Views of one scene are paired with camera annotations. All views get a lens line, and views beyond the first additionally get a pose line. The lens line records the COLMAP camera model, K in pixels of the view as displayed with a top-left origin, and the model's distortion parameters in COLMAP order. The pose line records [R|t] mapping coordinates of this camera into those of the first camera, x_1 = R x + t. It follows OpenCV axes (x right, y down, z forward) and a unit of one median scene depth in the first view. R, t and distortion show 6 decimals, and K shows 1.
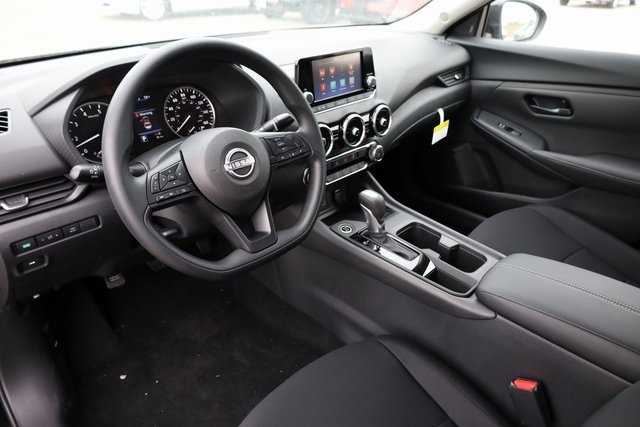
lens RADIAL K [[460.1, 0, 320.0], [0, 460.1, 213.5], [0, 0, 1]] dist [-0.000774, 0.000080]
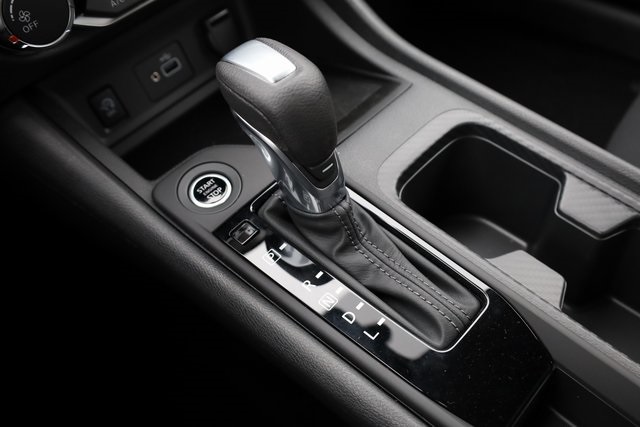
lens RADIAL K [[582.9, 0, 320.0], [0, 582.9, 213.5], [0, 0, 1]] dist [0.003368, 0.002371]
pose [[0.994433, -0.069564, -0.079140, 0.147114], [0.093827, 0.926388, 0.364694, -0.072661], [0.047945, -0.370090, 0.927758, 0.672946]]
